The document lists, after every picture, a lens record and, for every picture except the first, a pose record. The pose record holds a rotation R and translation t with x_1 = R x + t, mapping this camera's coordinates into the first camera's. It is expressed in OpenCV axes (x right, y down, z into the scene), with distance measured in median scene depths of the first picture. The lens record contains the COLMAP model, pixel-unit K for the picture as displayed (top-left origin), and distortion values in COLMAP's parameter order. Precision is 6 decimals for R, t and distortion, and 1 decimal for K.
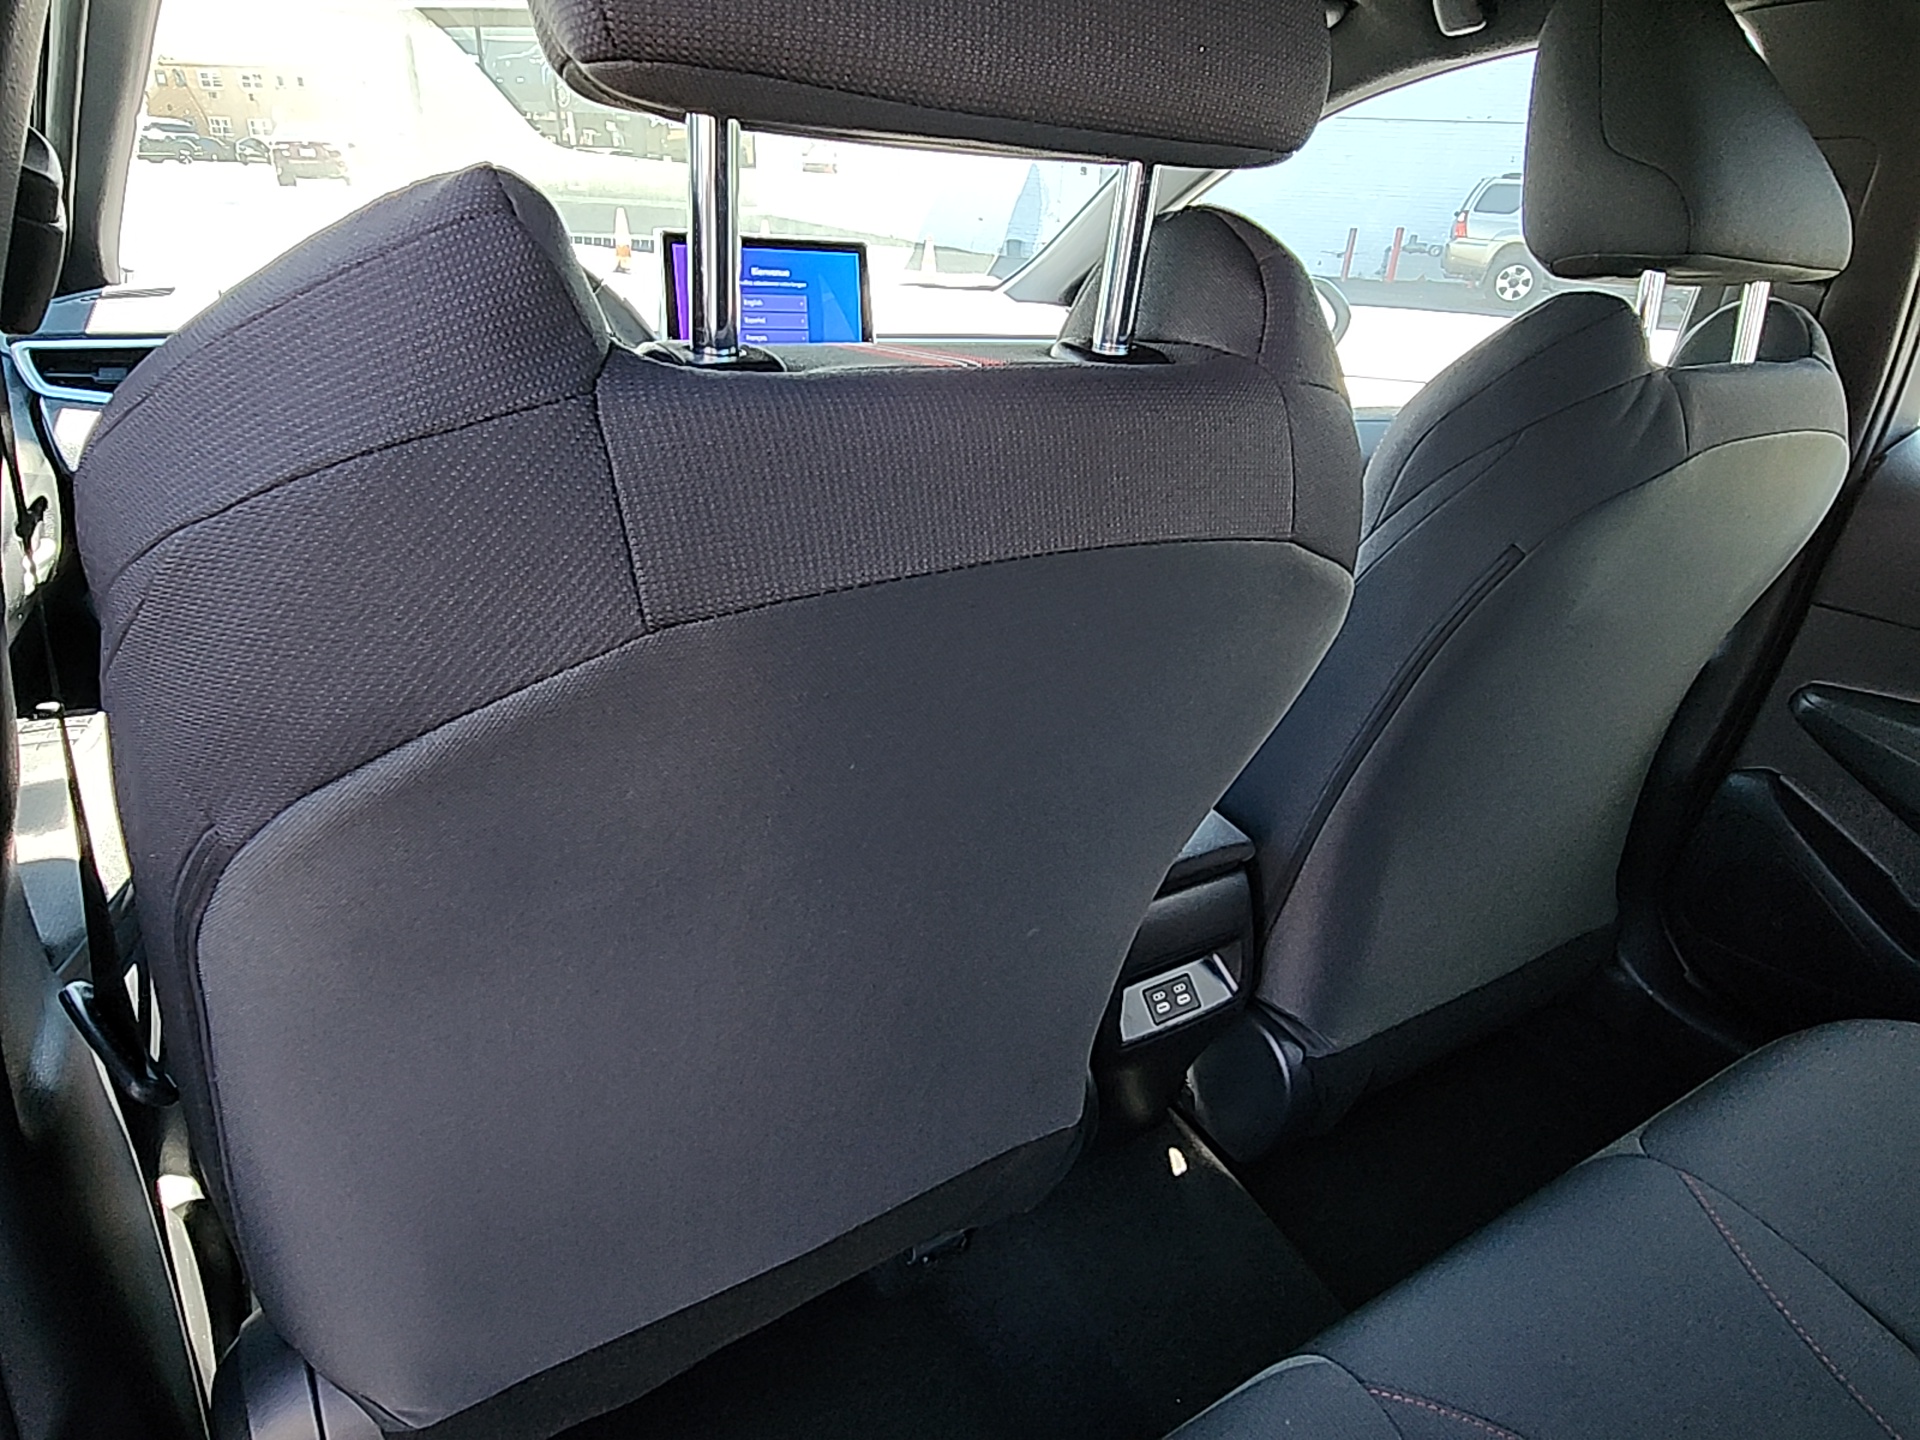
lens RADIAL K [[1106.9, 0, 967.1], [0, 1106.9, 718.9], [0, 0, 1]] dist [0.007658, -0.001319]
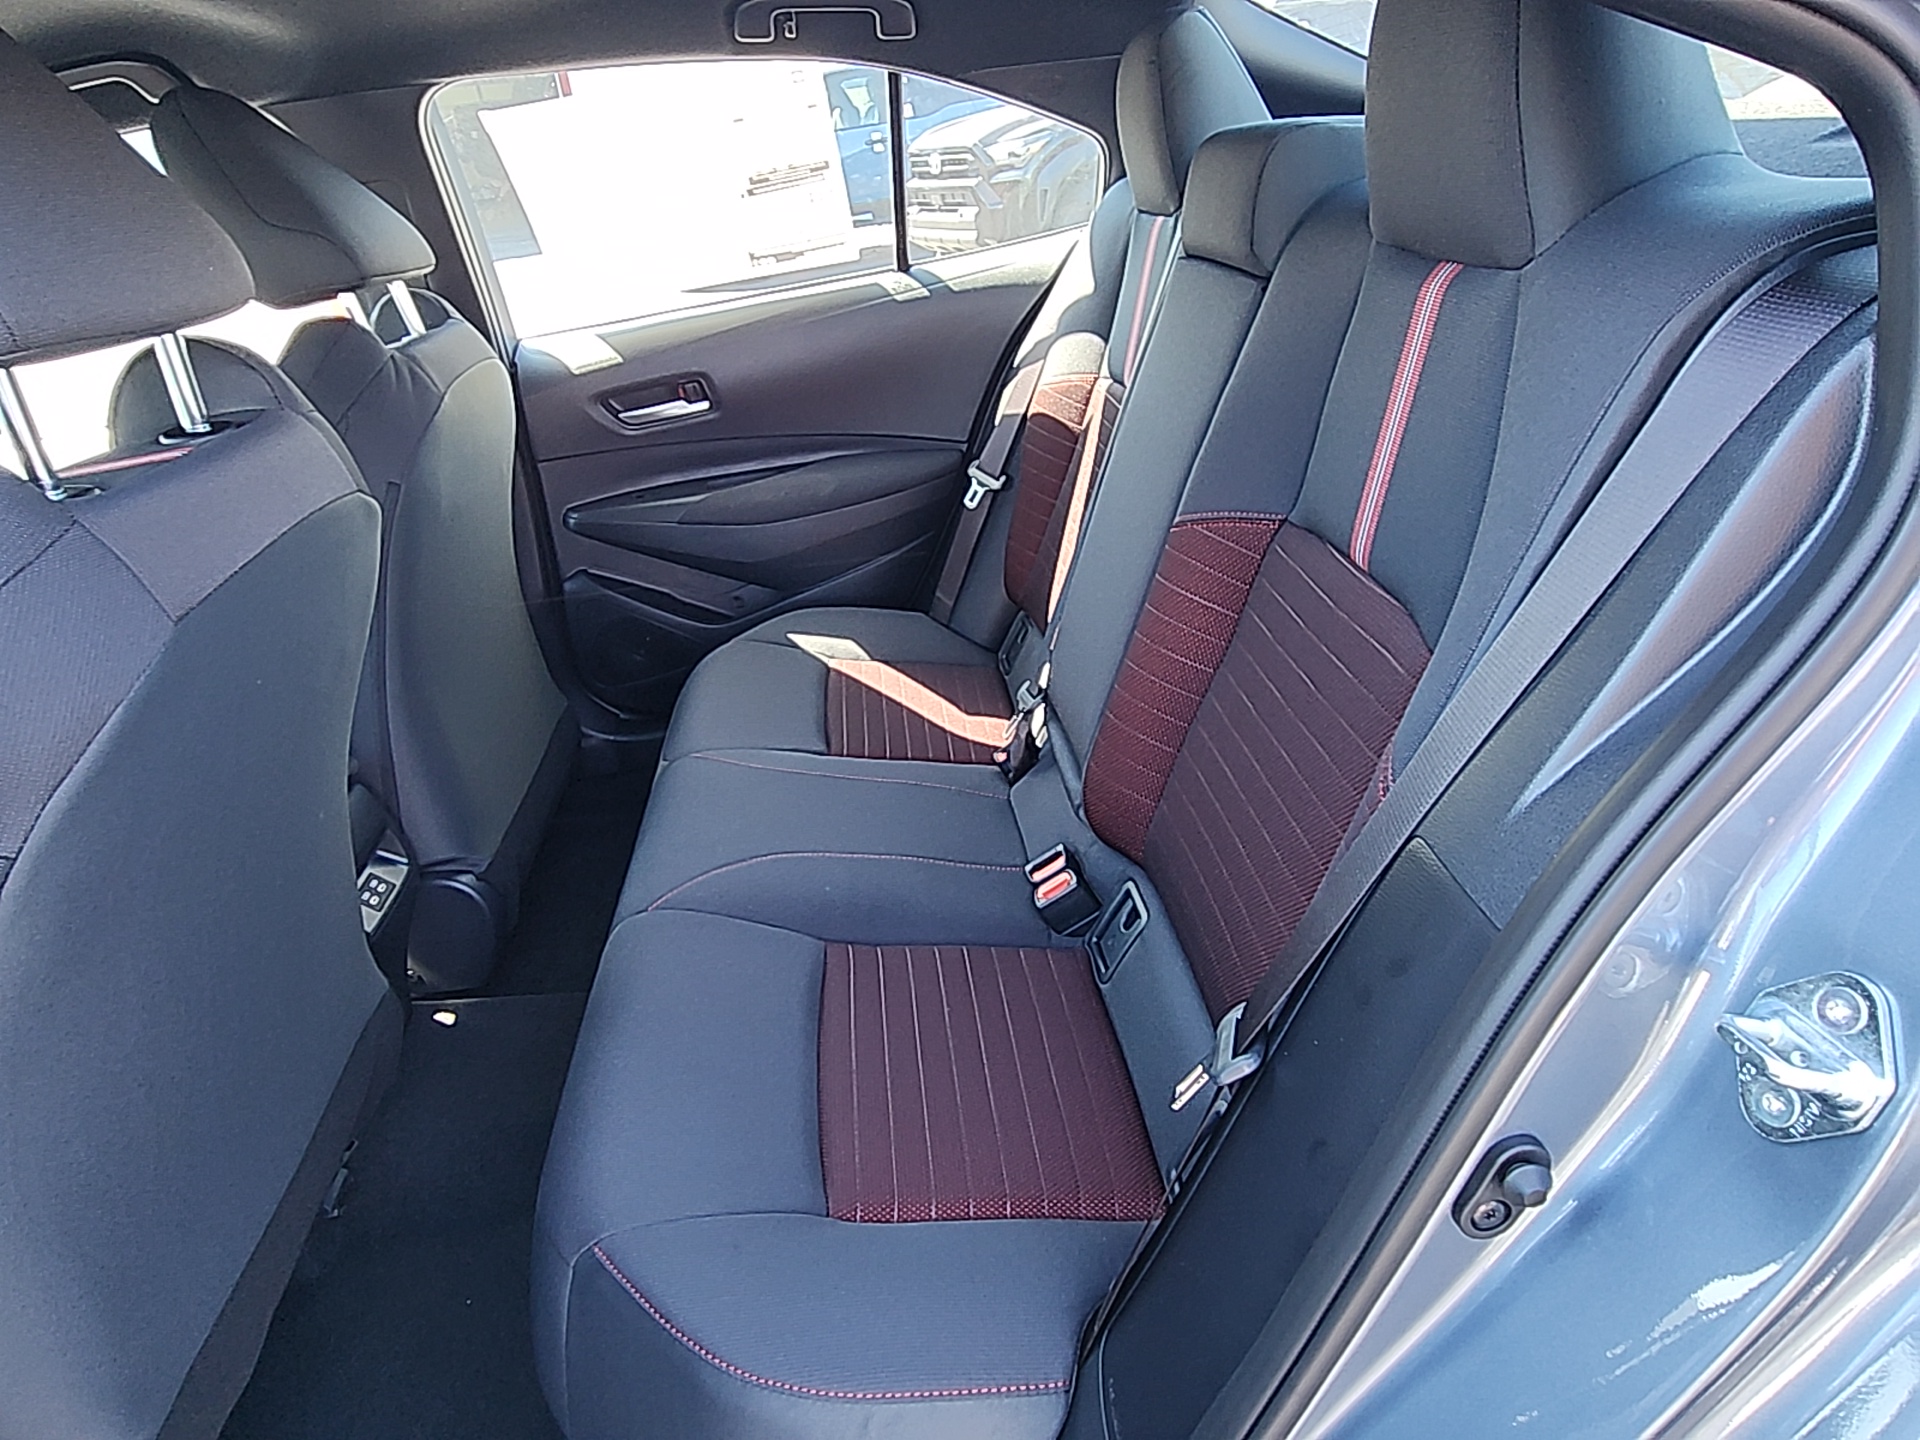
lens RADIAL K [[1106.9, 0, 967.1], [0, 1106.9, 718.9], [0, 0, 1]] dist [0.007658, -0.001319]
pose [[0.427123, -0.509755, 0.746803, -0.377709], [0.490933, 0.824331, 0.281893, 0.057440], [-0.759310, 0.246227, 0.602346, -0.354089]]
